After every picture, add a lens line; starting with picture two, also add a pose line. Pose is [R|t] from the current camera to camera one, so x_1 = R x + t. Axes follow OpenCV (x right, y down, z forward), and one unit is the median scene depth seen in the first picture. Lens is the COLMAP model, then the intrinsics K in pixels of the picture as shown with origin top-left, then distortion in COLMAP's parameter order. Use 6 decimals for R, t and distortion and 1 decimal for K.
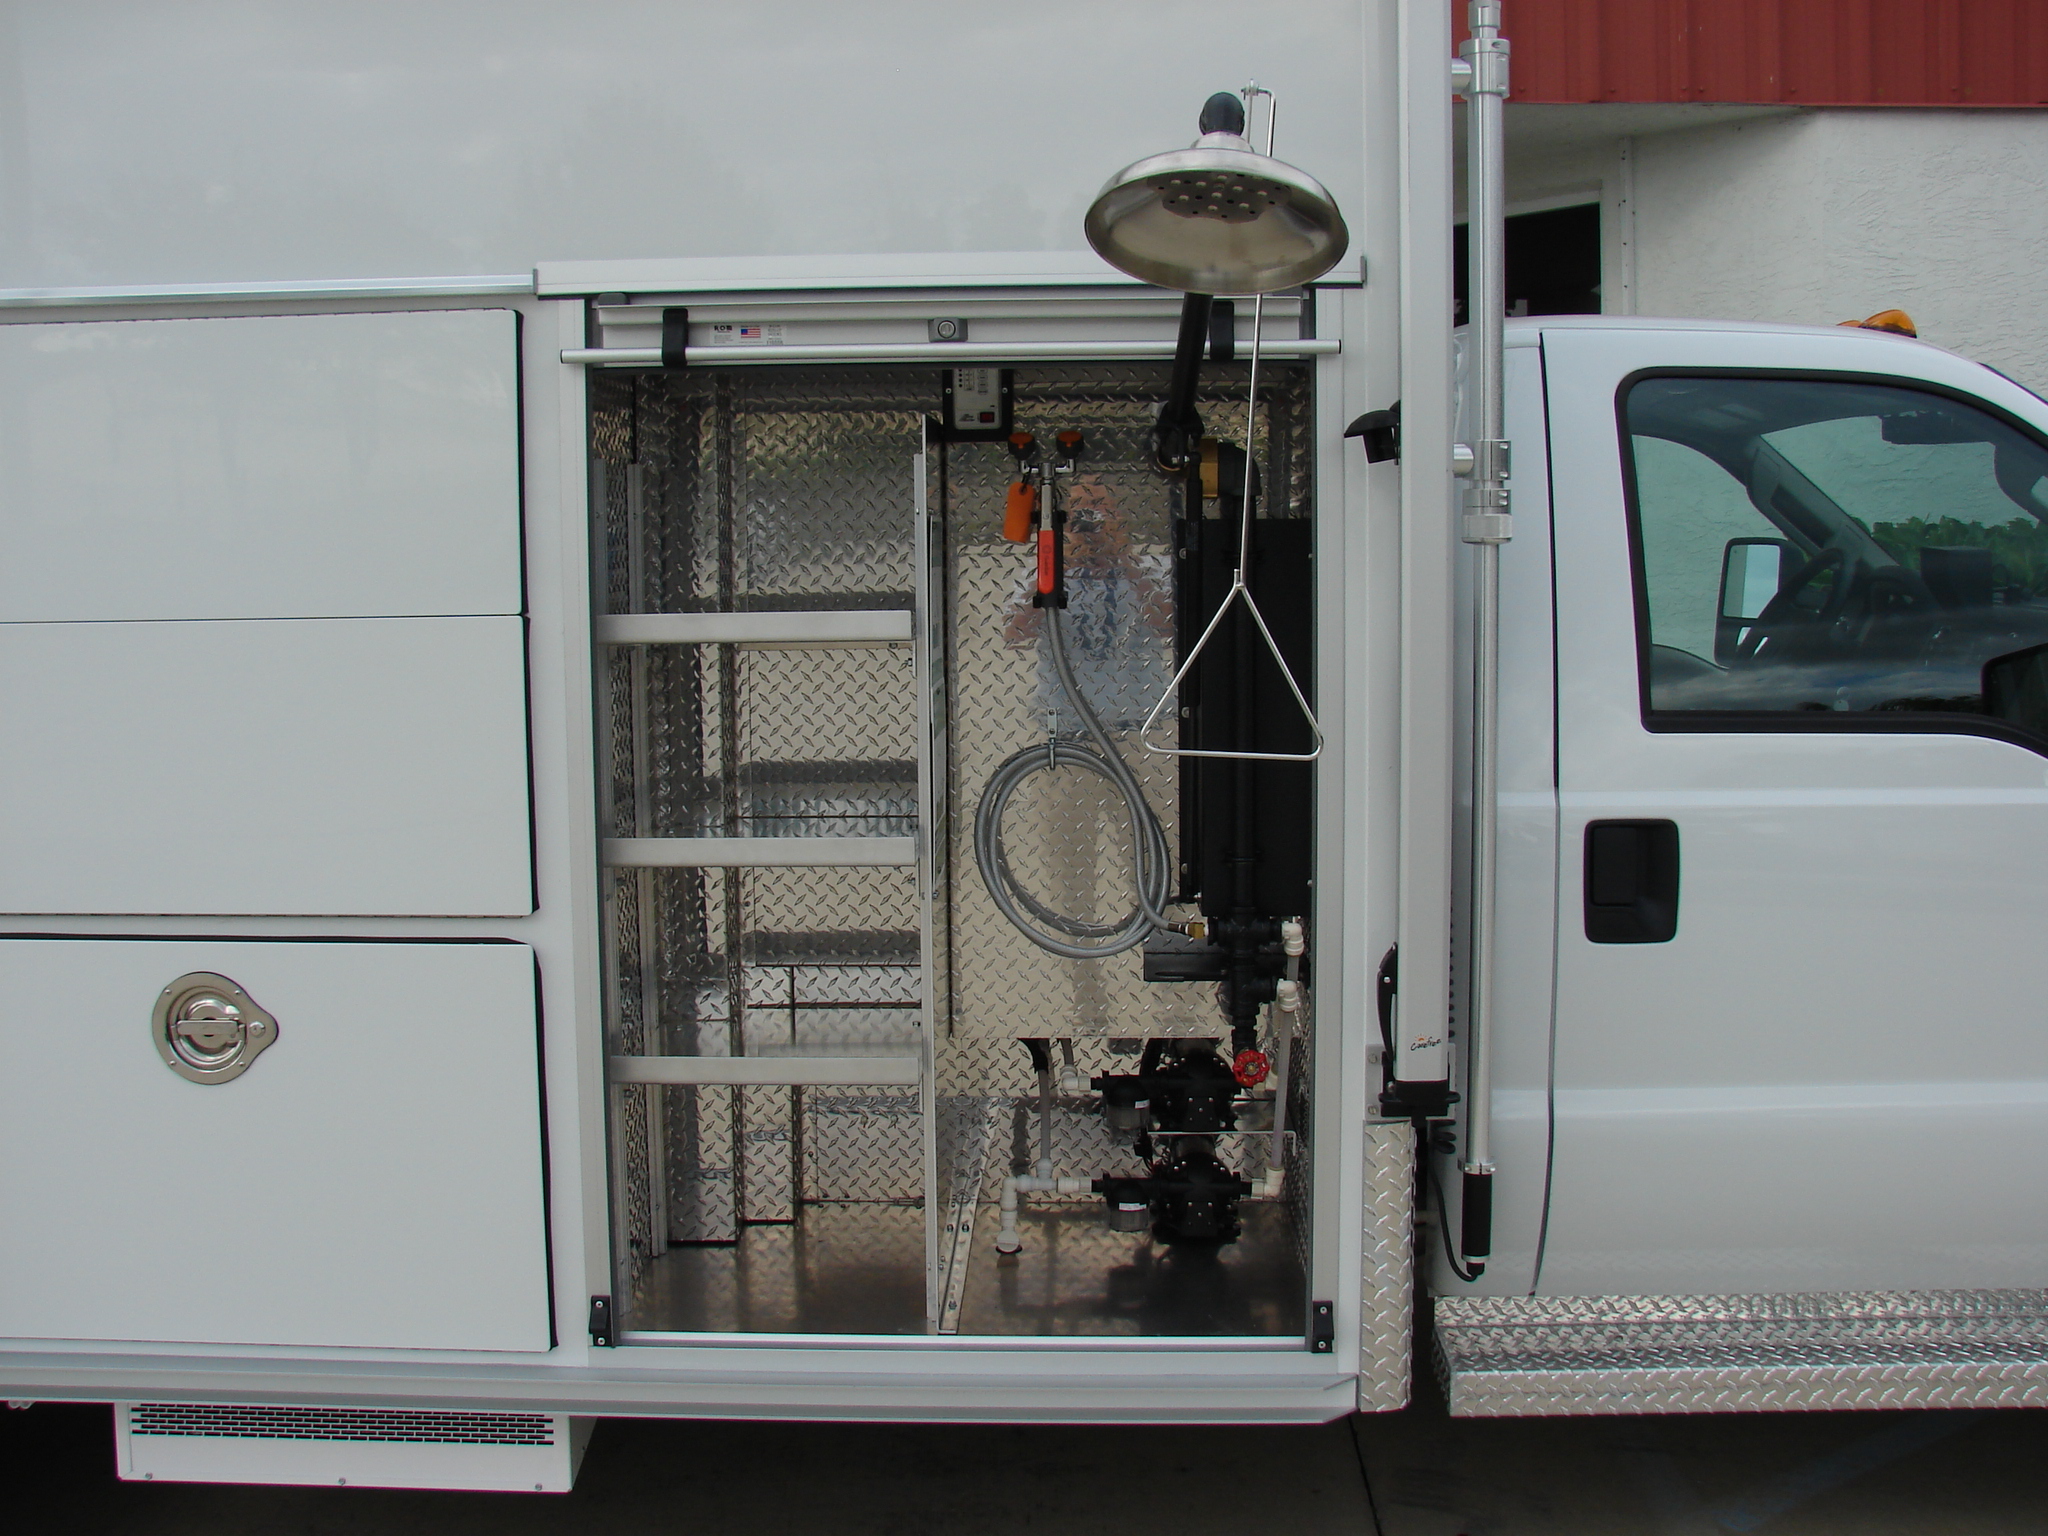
lens RADIAL K [[2226.8, 0, 1025.4], [0, 2226.8, 739.4], [0, 0, 1]] dist [-0.215012, 0.264458]
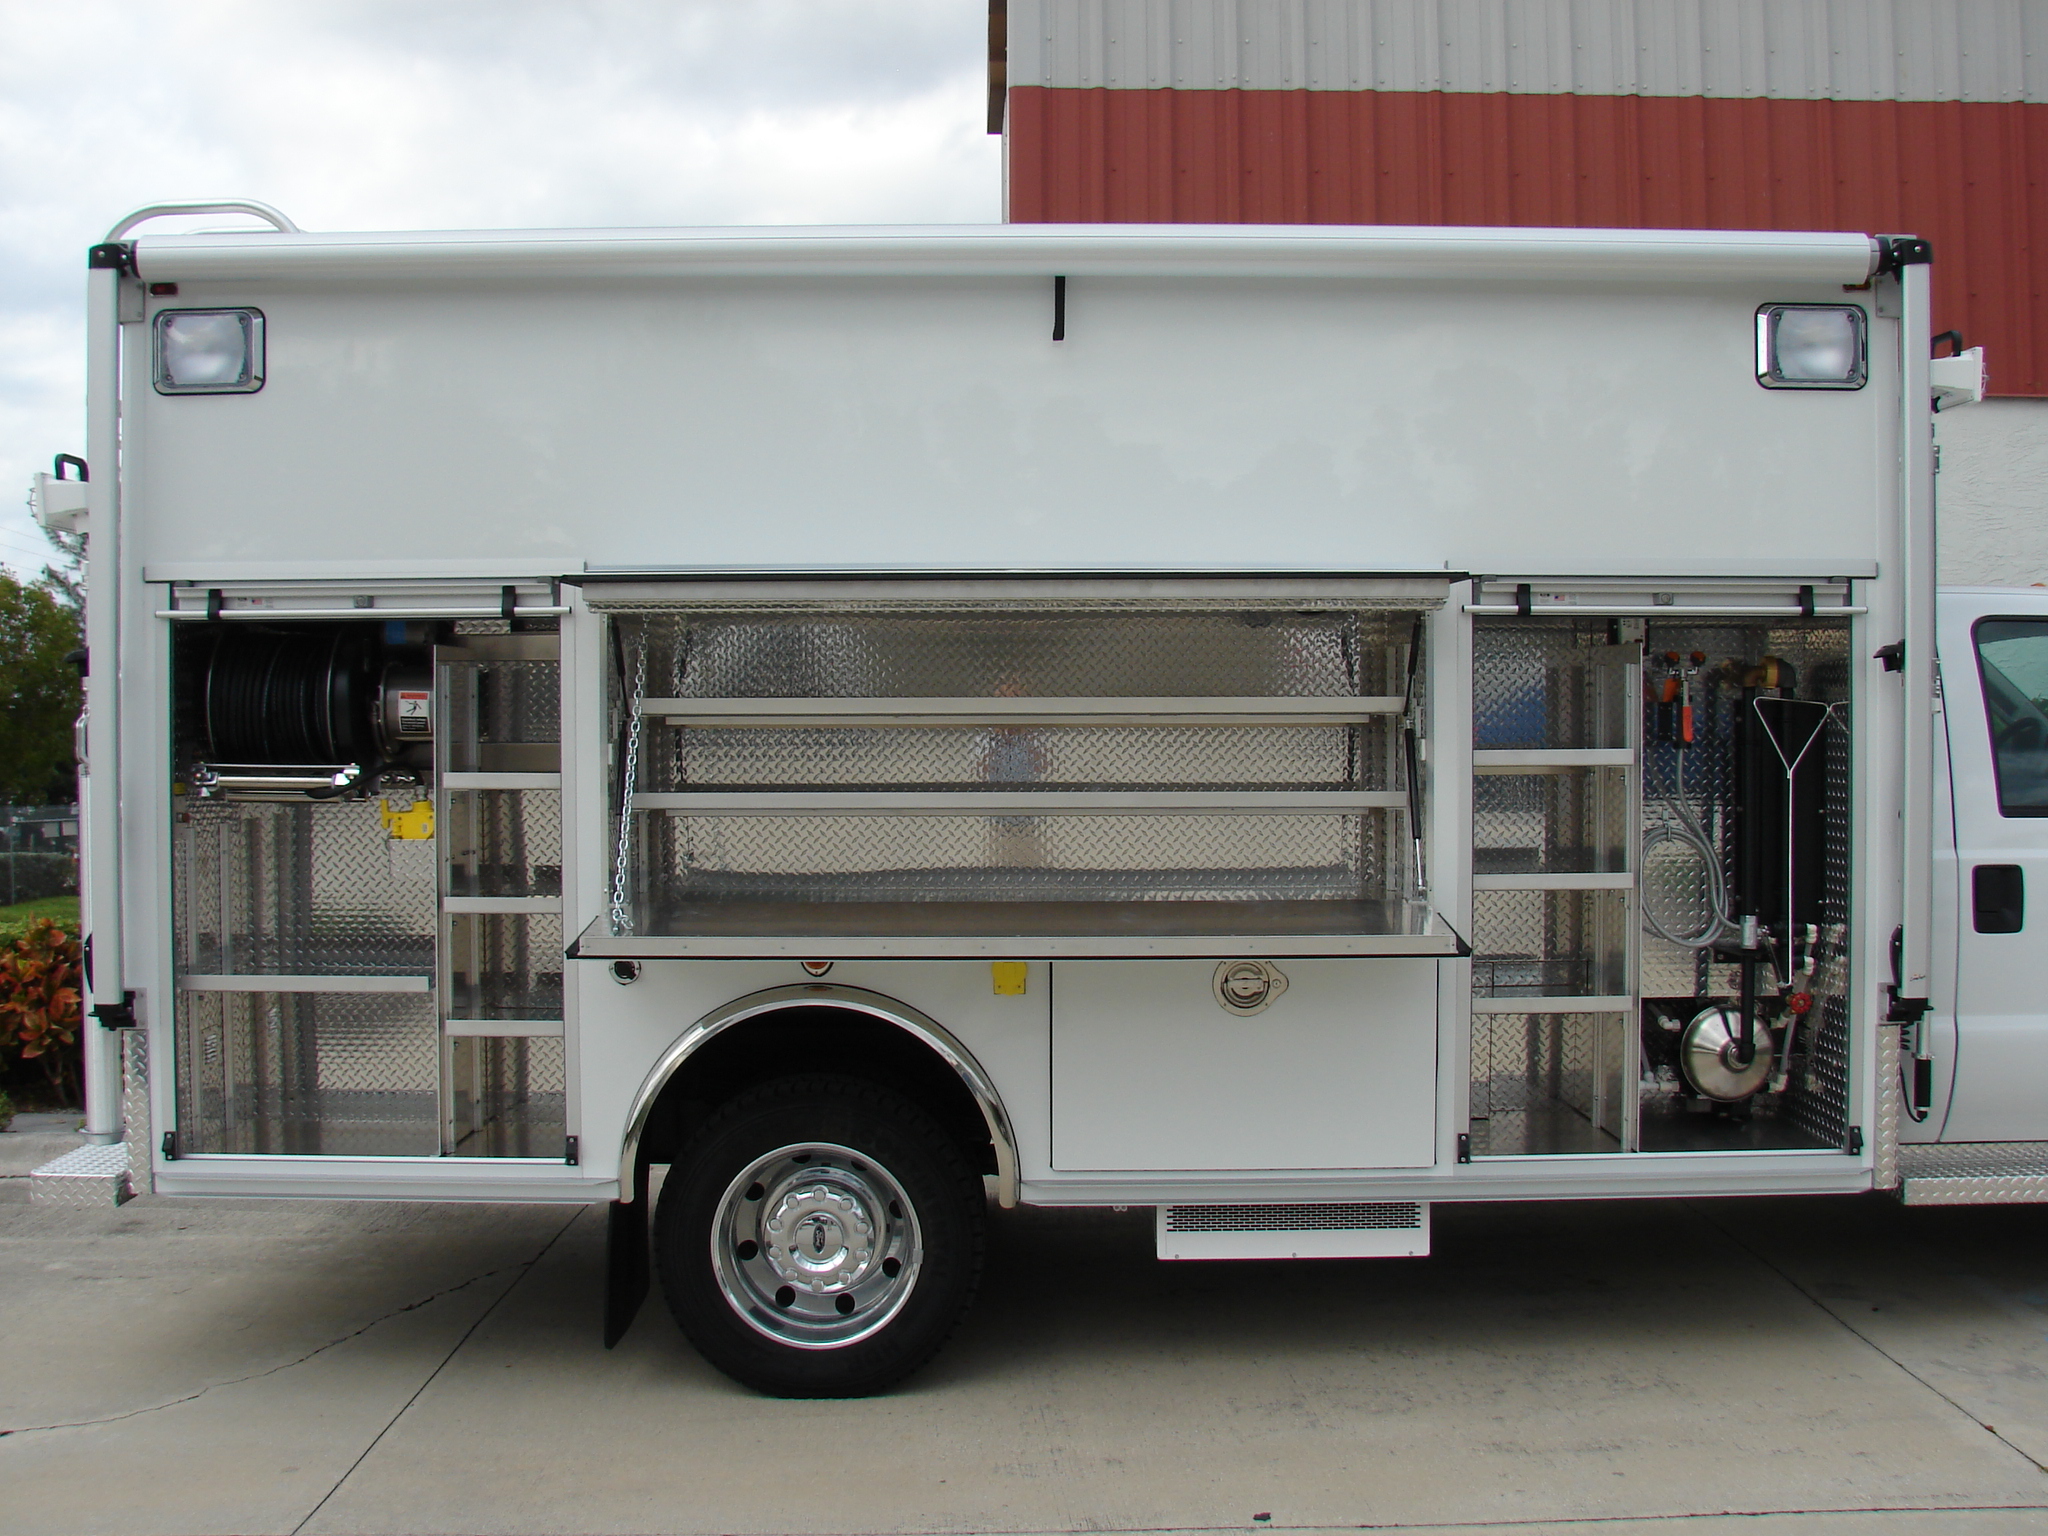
lens RADIAL K [[2233.2, 0, 1024.0], [0, 2233.2, 768.0], [0, 0, 1]] dist [-0.217214, 0.320150]
pose [[0.998994, 0.002835, 0.044757, -0.627002], [0.000100, 0.997856, -0.065443, 0.075437], [-0.044847, 0.065382, 0.996852, -0.780040]]
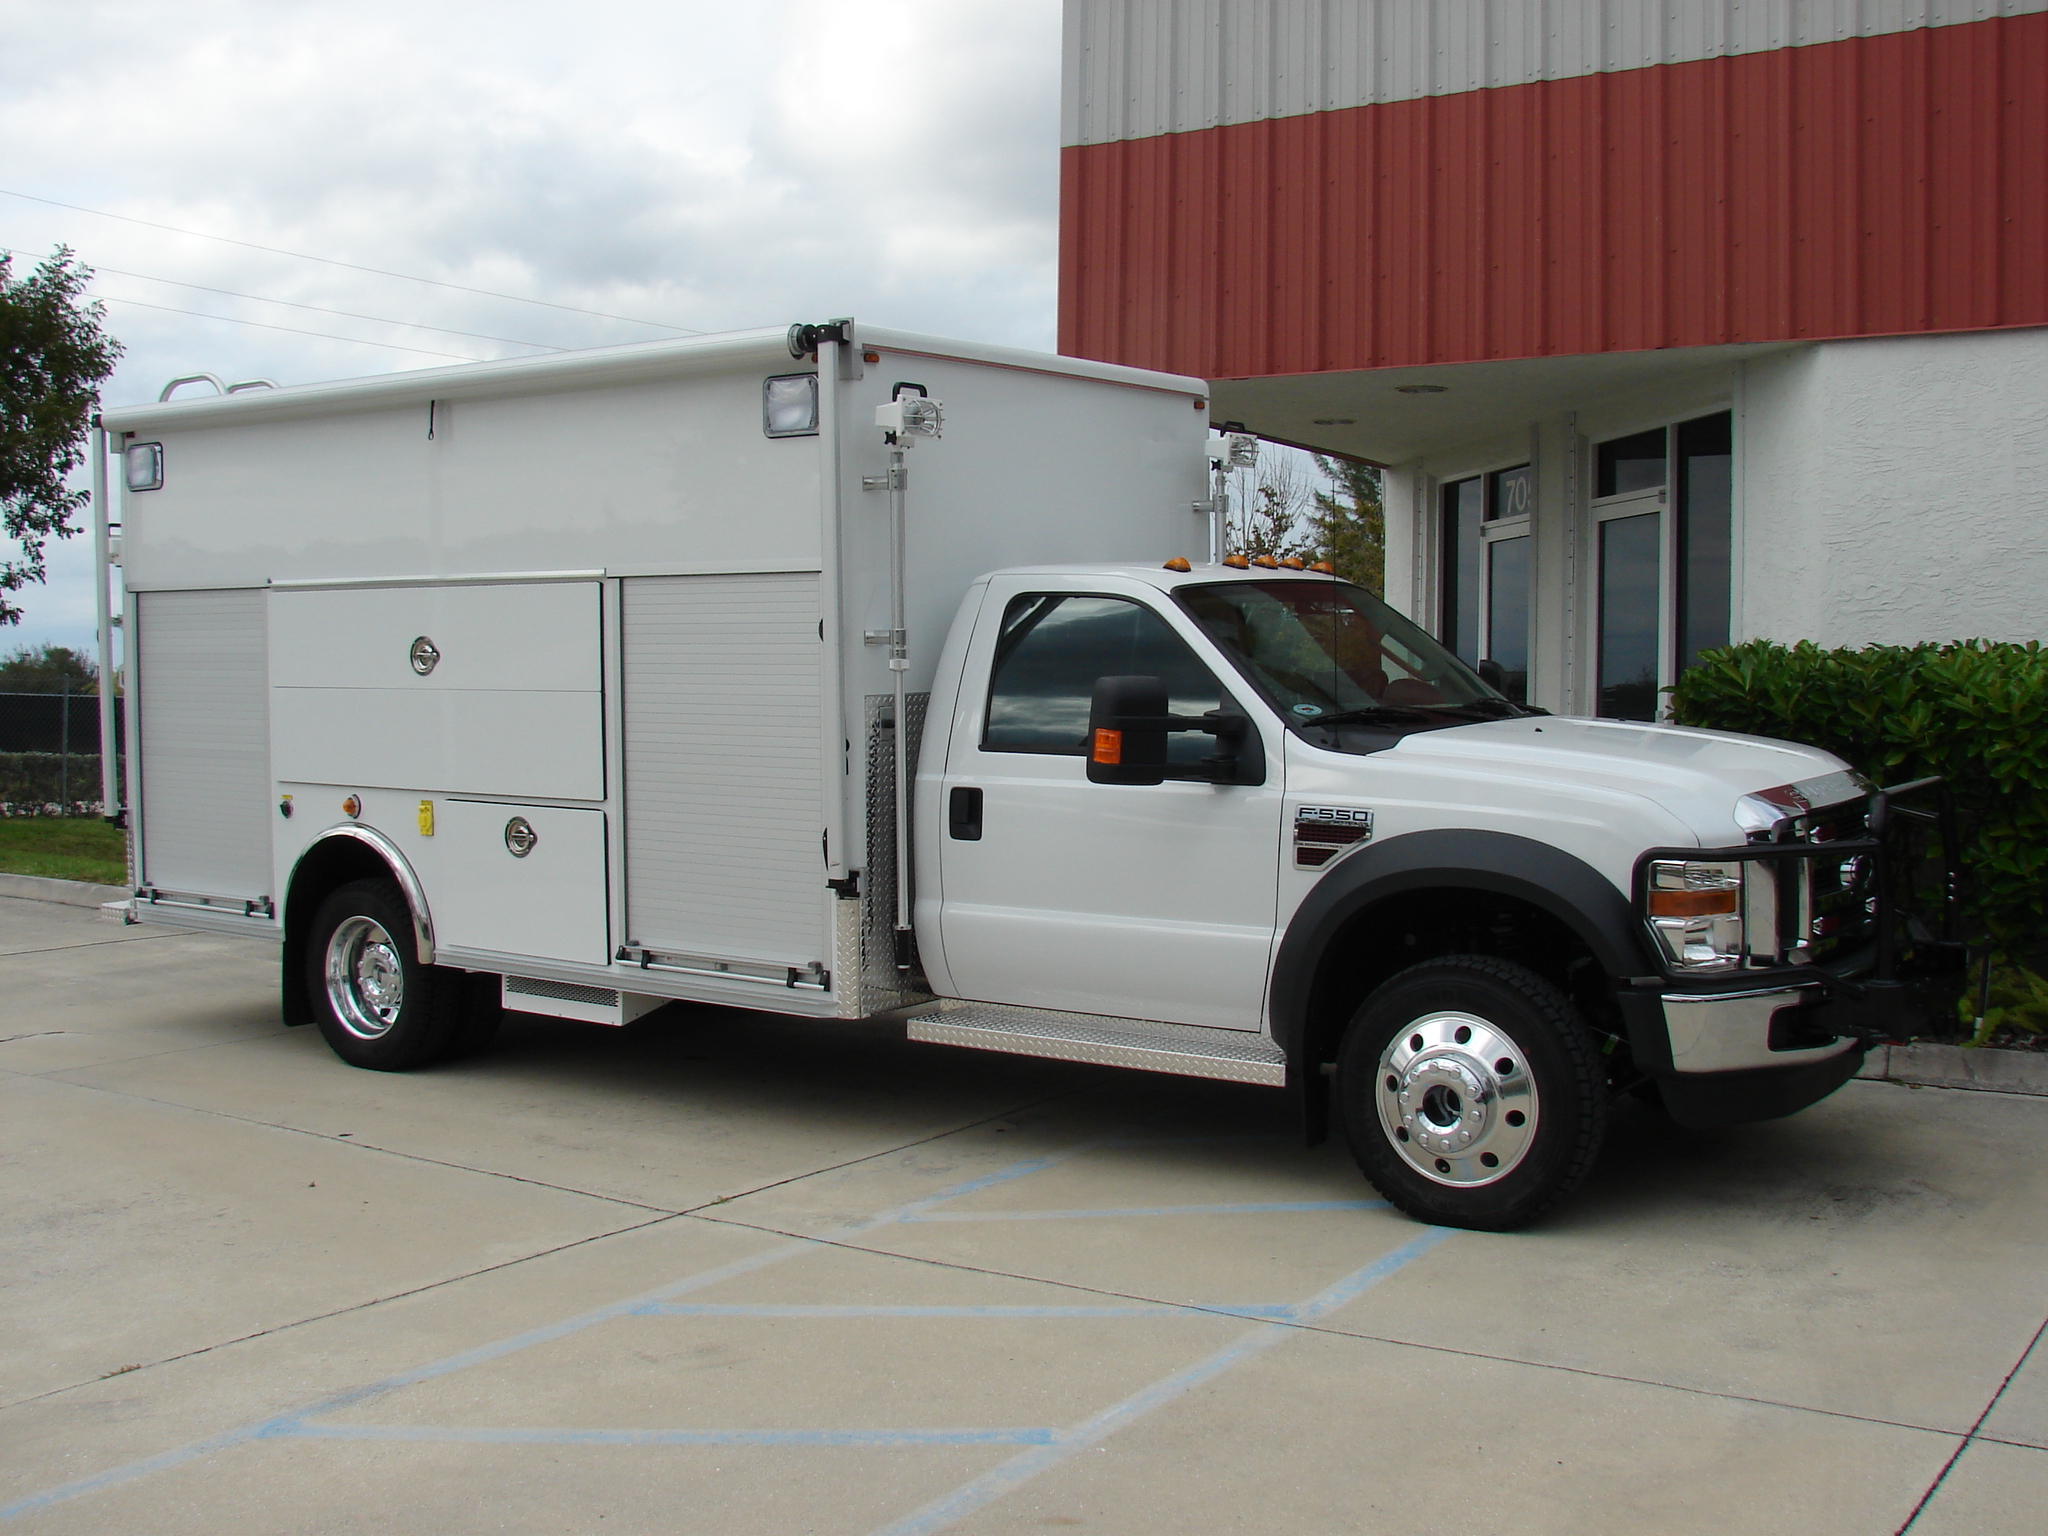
lens RADIAL K [[2233.2, 0, 1024.0], [0, 2233.2, 768.0], [0, 0, 1]] dist [-0.217214, 0.320150]
pose [[0.832532, 0.038944, -0.552606, 1.694071], [-0.050845, 0.998687, -0.006221, 0.028315], [0.551638, 0.033277, 0.833419, -0.992775]]
